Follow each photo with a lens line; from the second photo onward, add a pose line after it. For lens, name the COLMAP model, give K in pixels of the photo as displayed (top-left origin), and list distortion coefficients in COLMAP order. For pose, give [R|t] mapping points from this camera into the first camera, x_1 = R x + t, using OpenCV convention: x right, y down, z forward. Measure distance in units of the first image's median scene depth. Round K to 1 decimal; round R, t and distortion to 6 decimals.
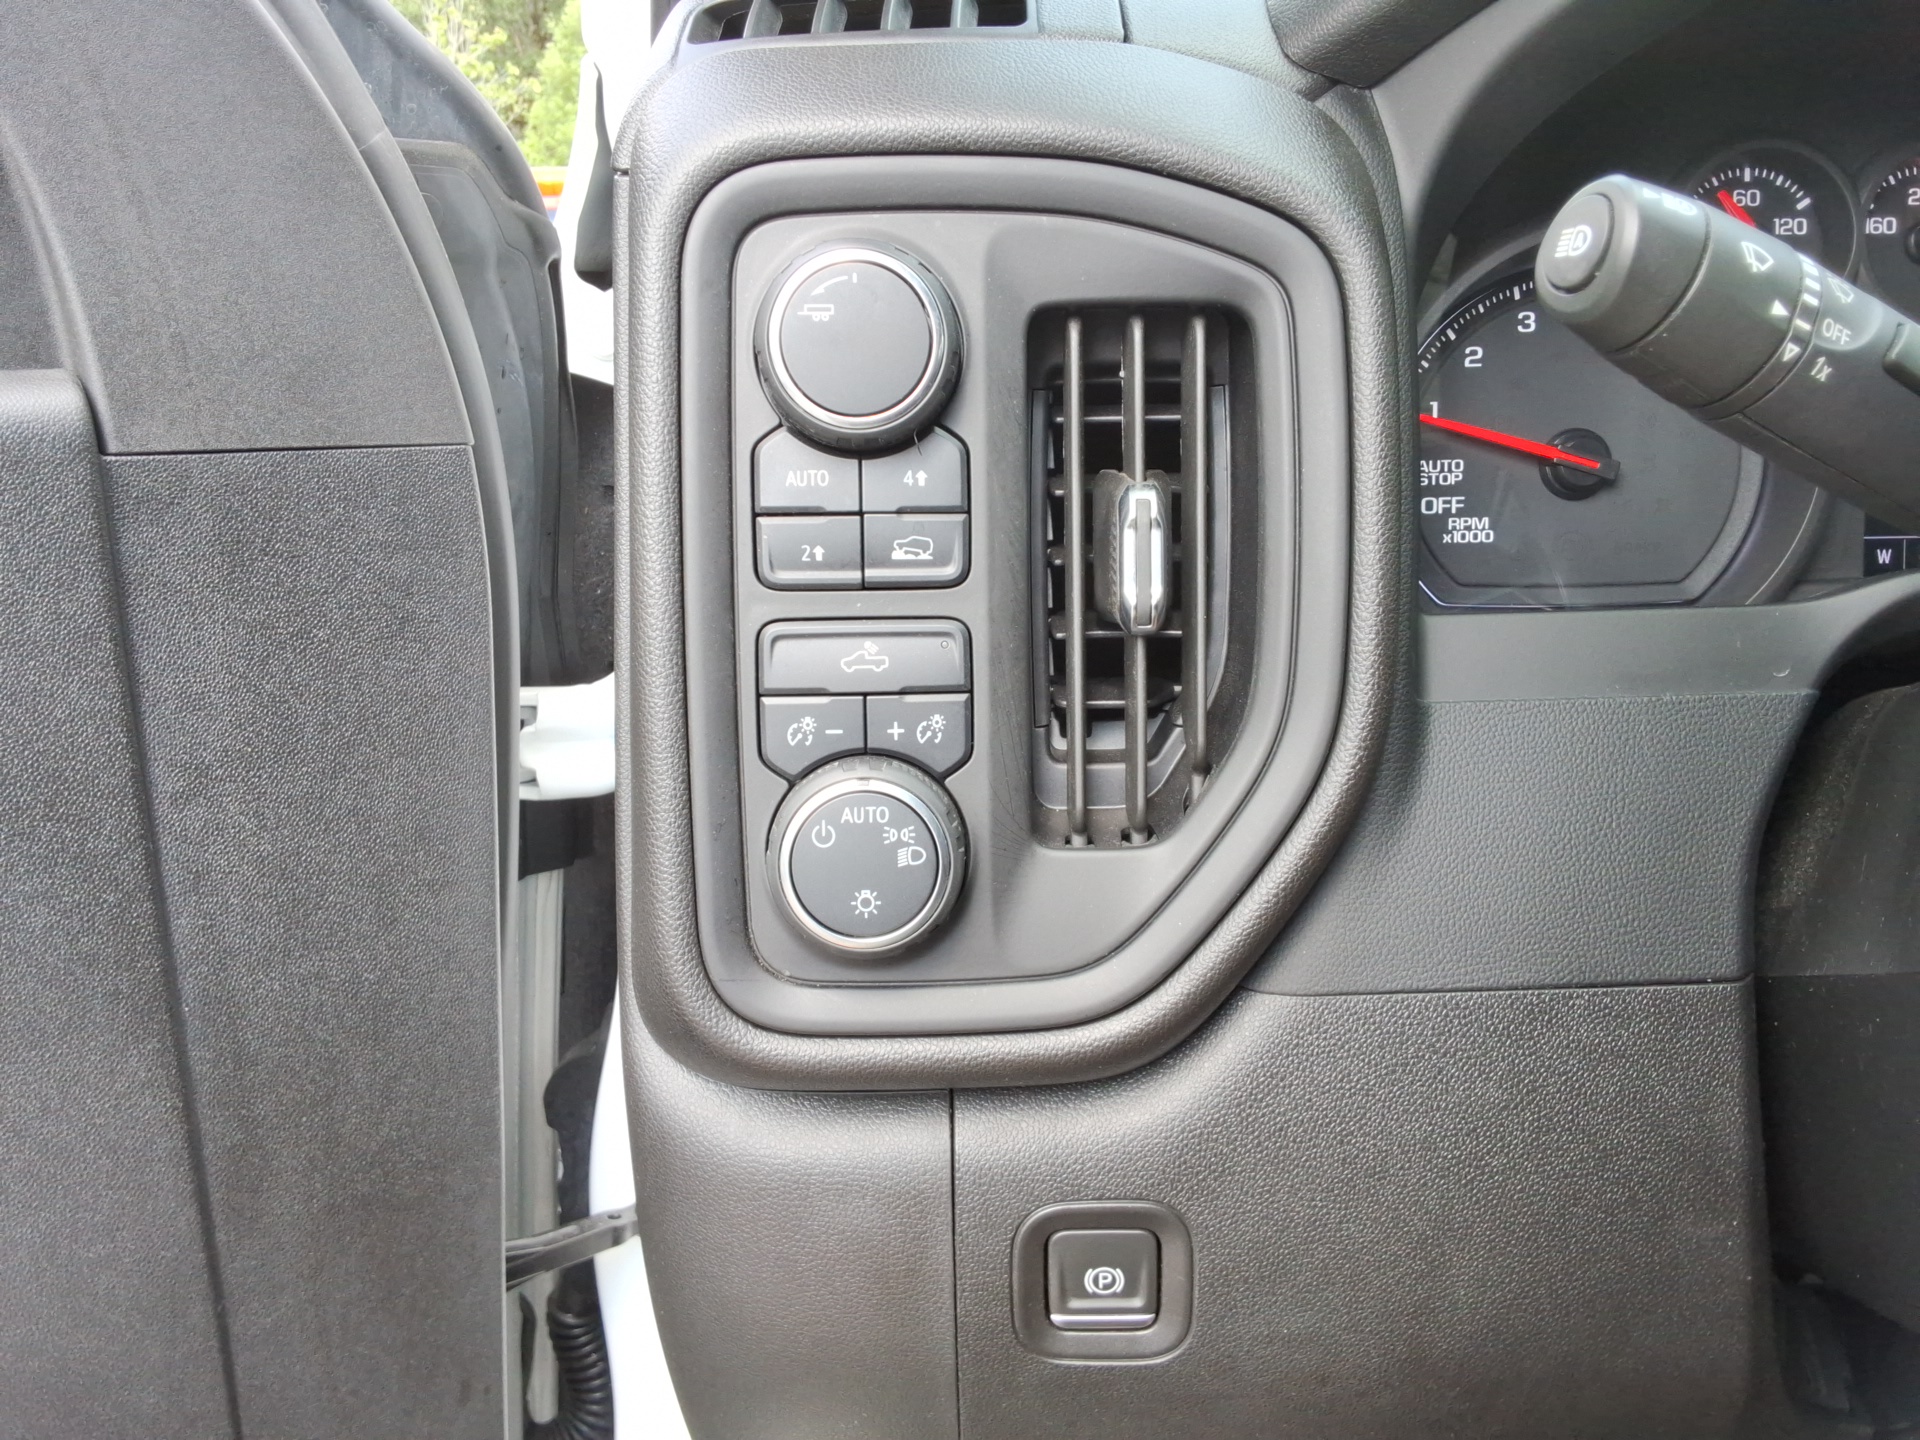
lens RADIAL K [[1566.7, 0, 967.8], [0, 1566.7, 699.5], [0, 0, 1]] dist [0.133611, -0.242211]
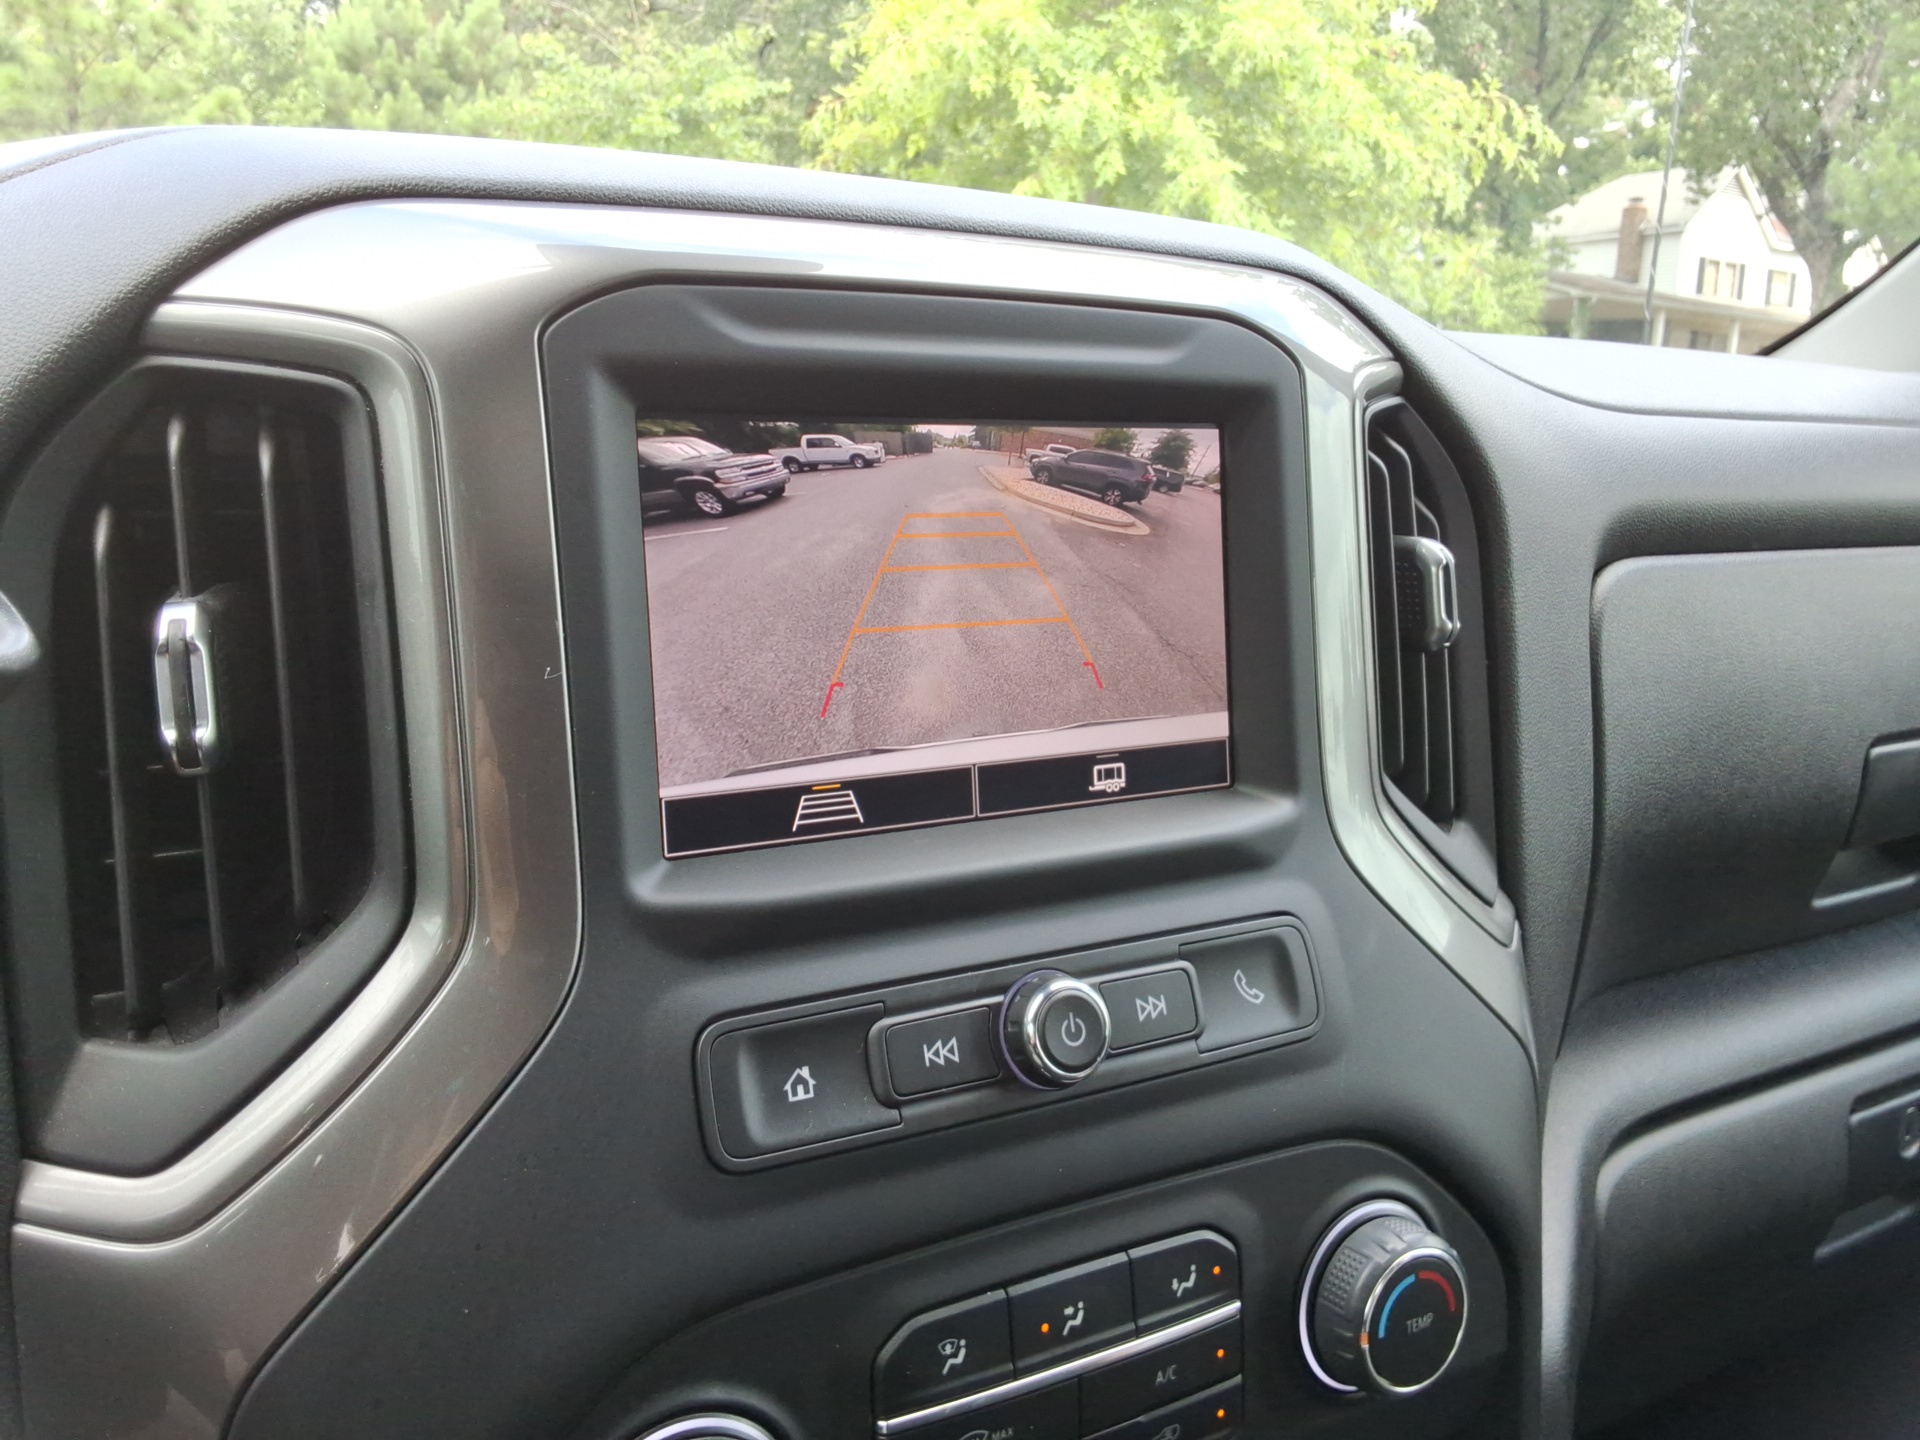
lens RADIAL K [[1556.7, 0, 974.8], [0, 1556.7, 718.8], [0, 0, 1]] dist [0.123153, -0.196454]
pose [[0.876710, -0.050767, 0.478334, 1.314639], [0.079520, 0.996029, -0.040037, -0.134577], [-0.474402, 0.073138, 0.877265, -0.031892]]
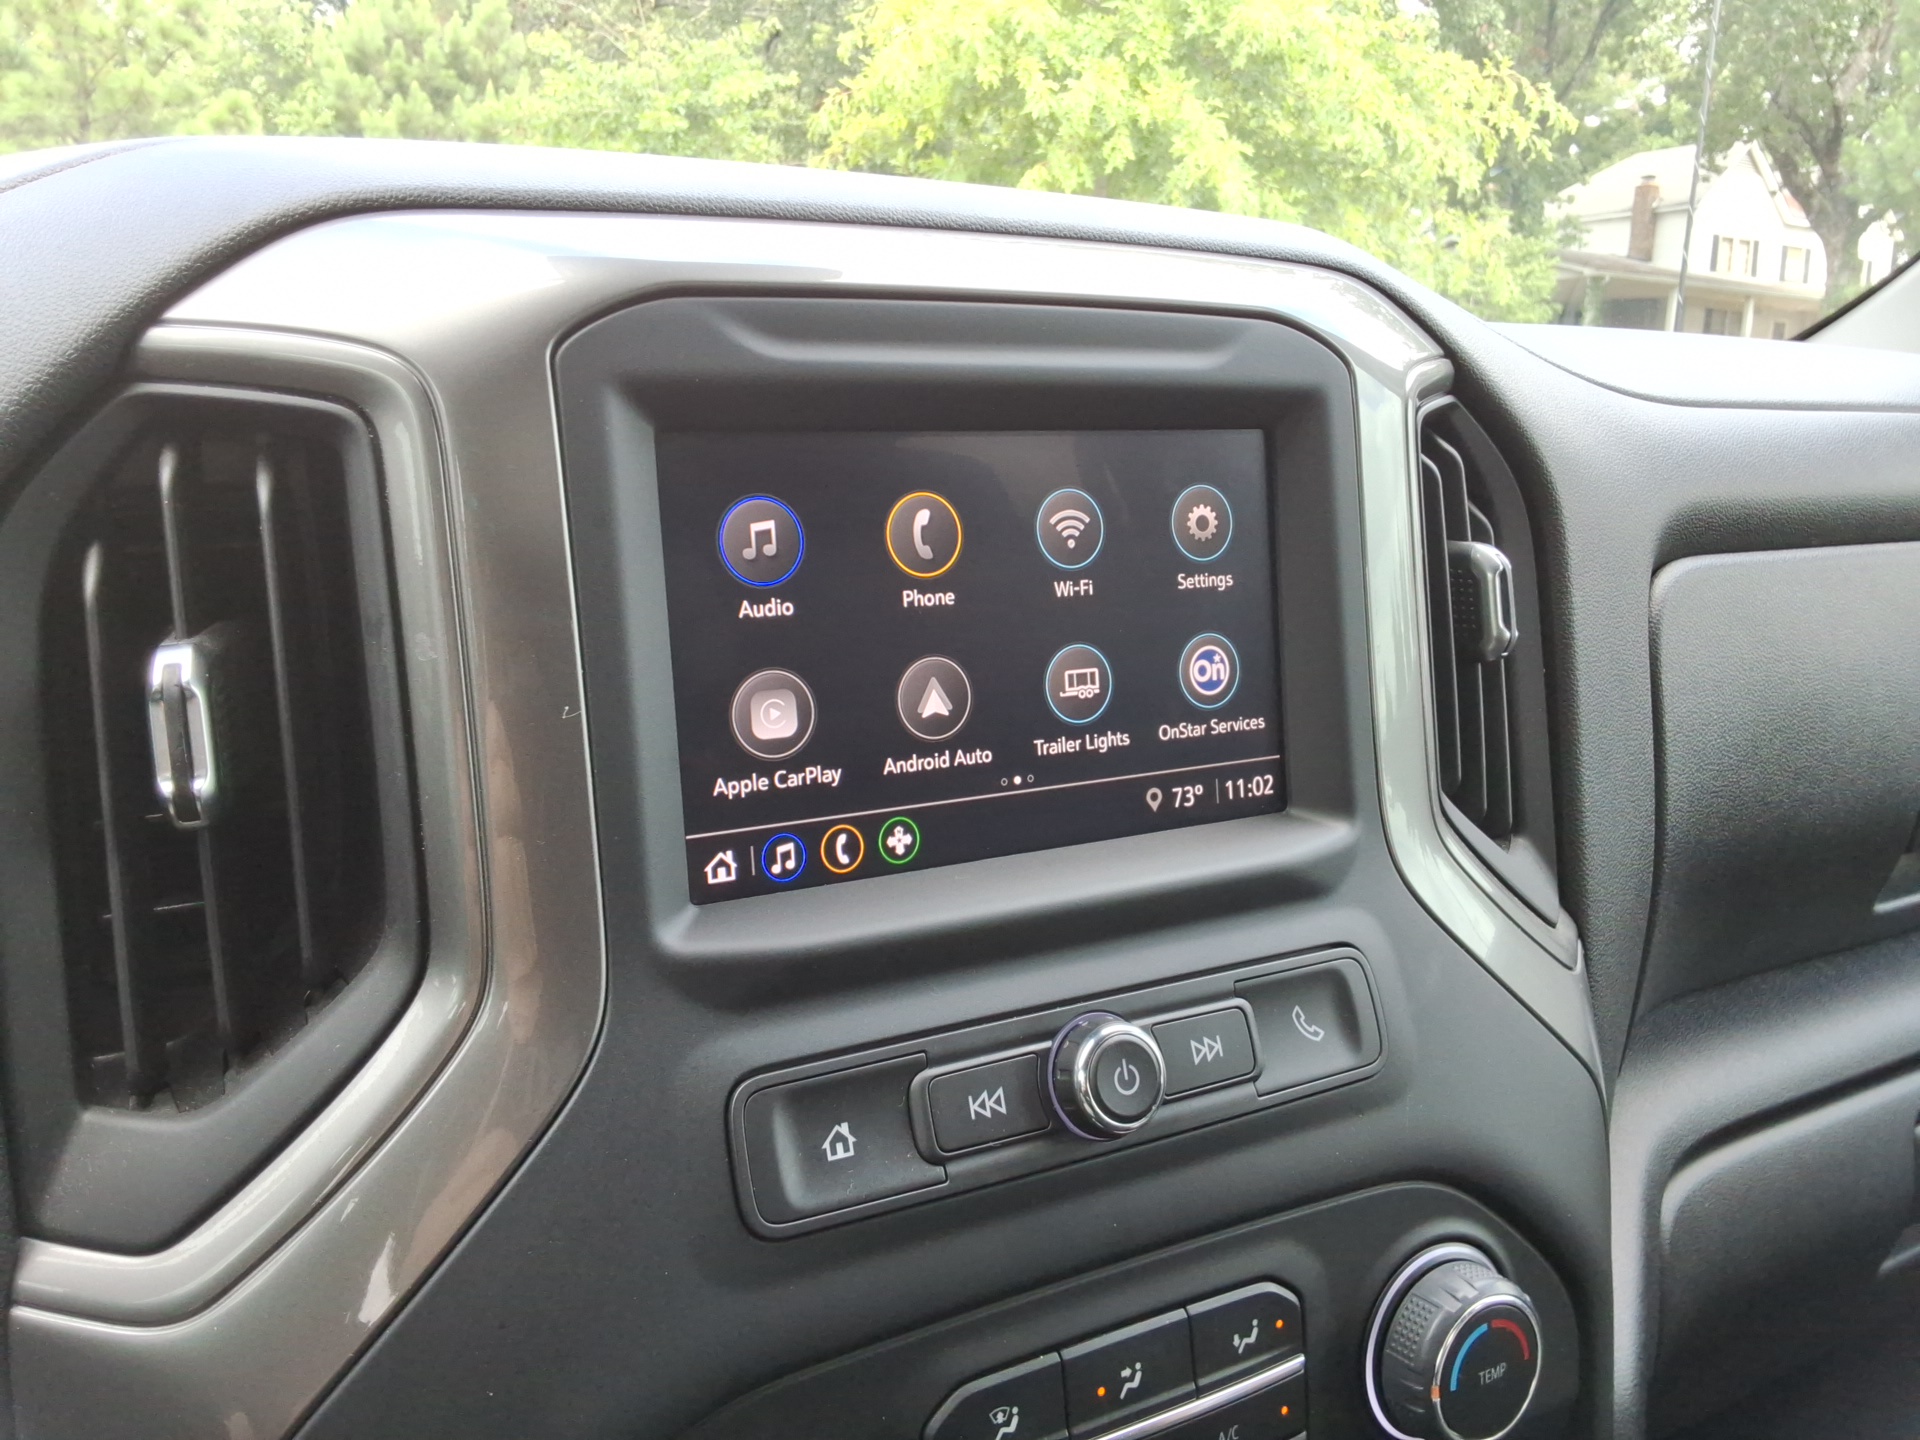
lens RADIAL K [[1531.7, 0, 972.9], [0, 1531.7, 710.9], [0, 0, 1]] dist [0.114484, -0.176288]
pose [[0.879761, -0.068221, 0.470496, 1.329156], [0.094950, 0.994926, -0.033279, -0.160977], [-0.465838, 0.073951, 0.881774, 0.019683]]
